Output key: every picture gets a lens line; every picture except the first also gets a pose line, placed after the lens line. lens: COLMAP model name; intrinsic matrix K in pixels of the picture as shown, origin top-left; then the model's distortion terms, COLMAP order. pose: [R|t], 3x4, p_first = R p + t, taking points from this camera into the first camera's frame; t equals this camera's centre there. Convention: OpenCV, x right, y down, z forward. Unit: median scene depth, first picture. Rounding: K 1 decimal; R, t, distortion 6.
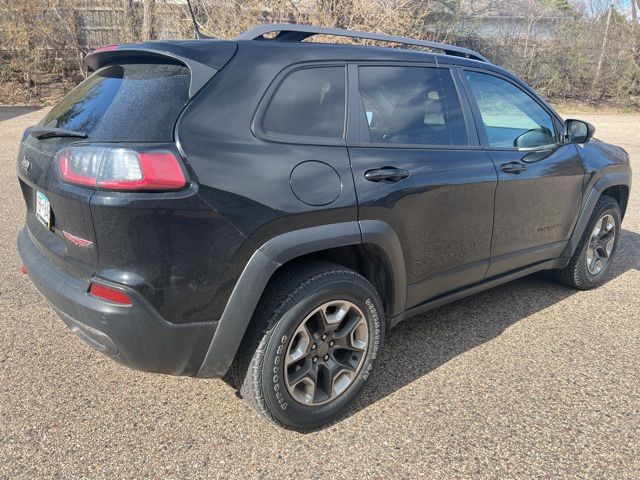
lens RADIAL K [[500.6, 0, 318.8], [0, 500.6, 241.0], [0, 0, 1]] dist [0.068521, -0.085081]
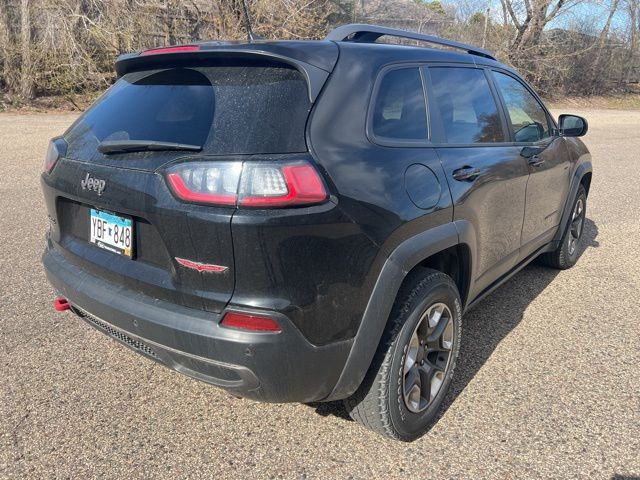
lens RADIAL K [[500.6, 0, 318.8], [0, 500.6, 241.0], [0, 0, 1]] dist [0.068521, -0.085081]
pose [[0.972554, -0.081077, 0.218095, -0.394872], [0.080925, 0.996674, 0.009642, -0.032242], [-0.218151, 0.008272, 0.975880, 0.078545]]
